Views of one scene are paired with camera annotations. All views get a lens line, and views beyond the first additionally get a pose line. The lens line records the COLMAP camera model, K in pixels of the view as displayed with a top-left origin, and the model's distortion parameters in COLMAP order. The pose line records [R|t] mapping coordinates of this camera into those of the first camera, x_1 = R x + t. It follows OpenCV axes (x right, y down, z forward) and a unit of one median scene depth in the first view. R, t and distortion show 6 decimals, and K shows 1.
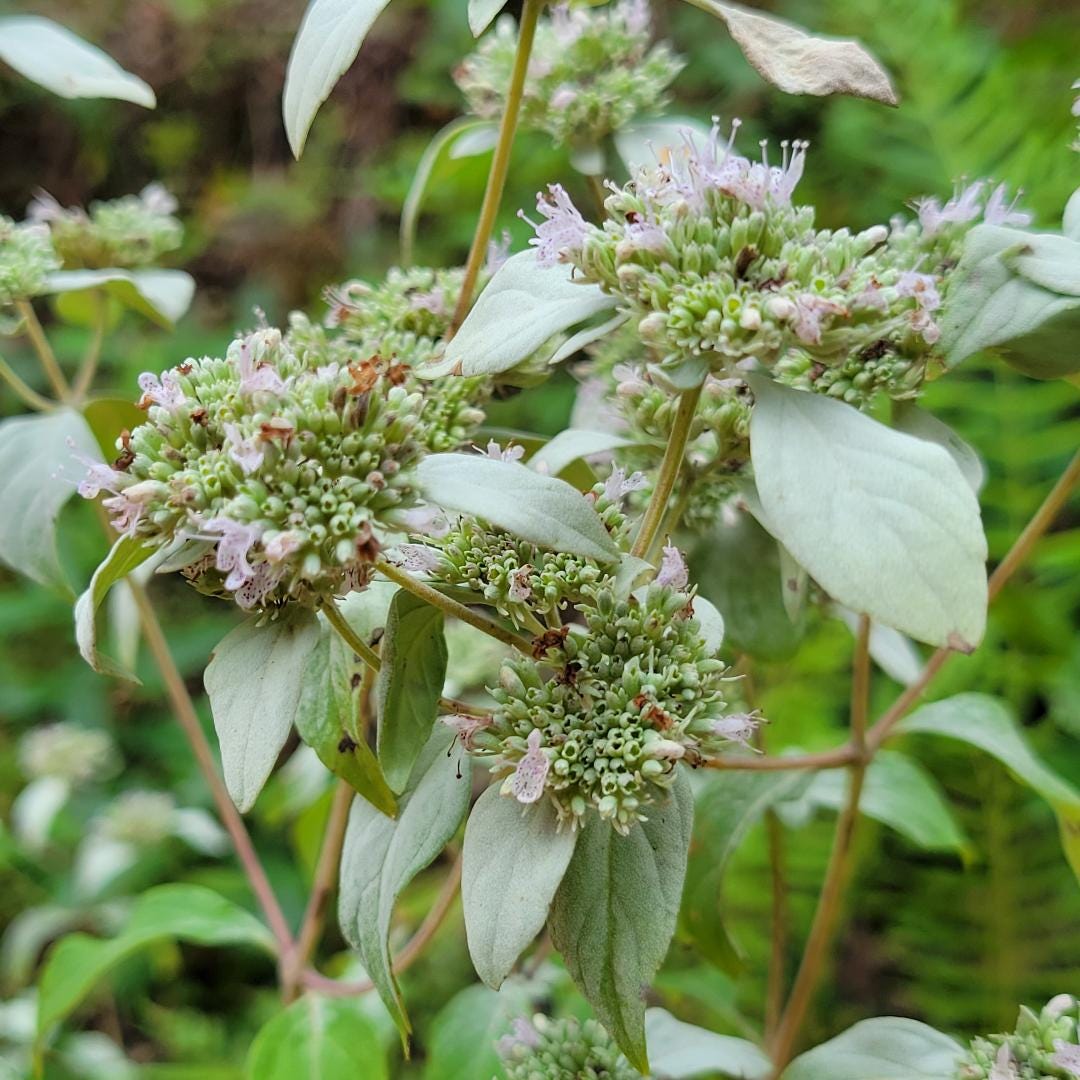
lens RADIAL K [[2340.8, 0, 507.3], [0, 2340.8, 540.0], [0, 0, 1]] dist [0.006150, -0.270194]
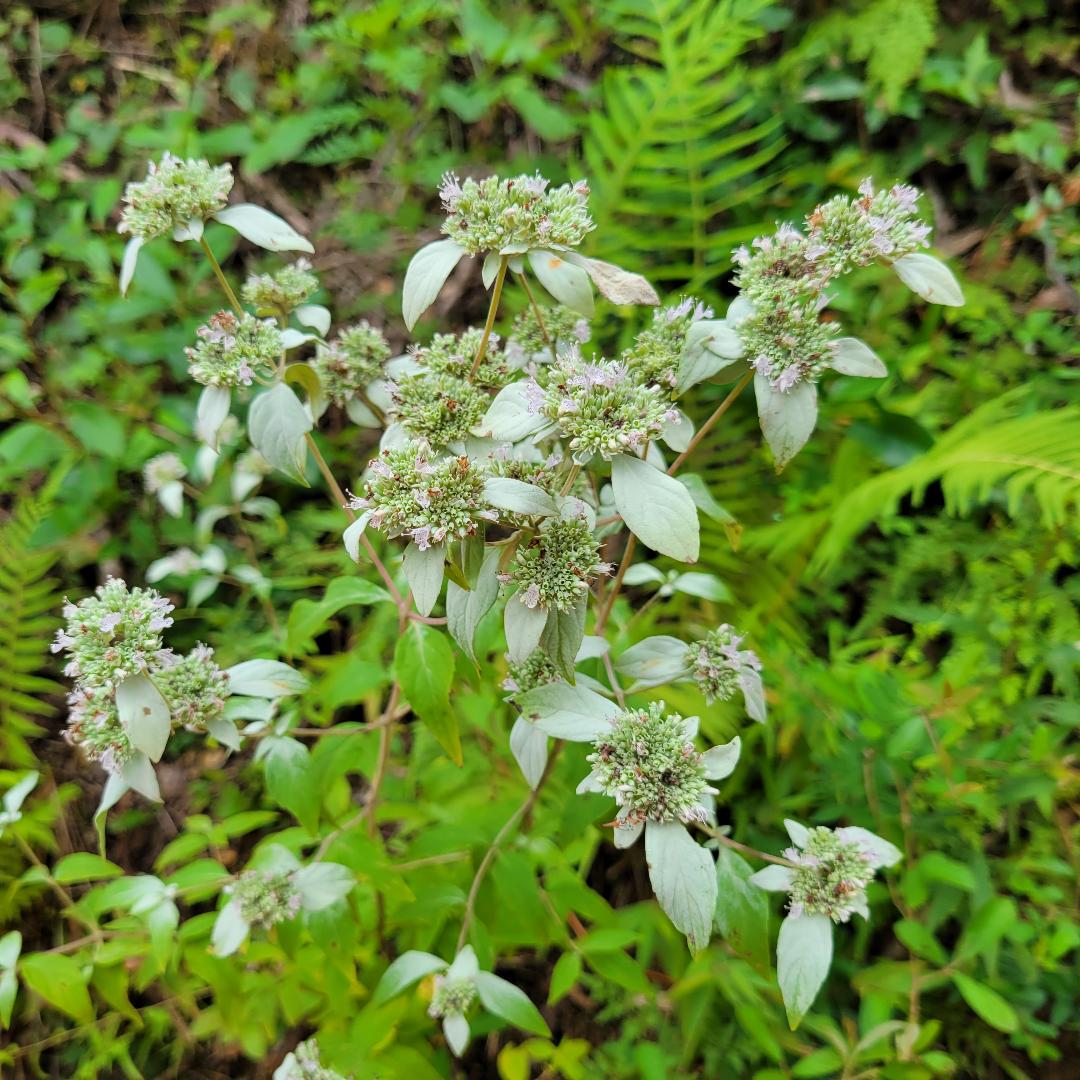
lens RADIAL K [[2340.8, 0, 507.3], [0, 2340.8, 540.0], [0, 0, 1]] dist [0.006150, -0.270194]
pose [[0.987622, -0.094294, 0.125348, -0.342923], [0.032337, 0.904366, 0.425532, -1.085085], [-0.153485, -0.416211, 0.896220, -1.354145]]
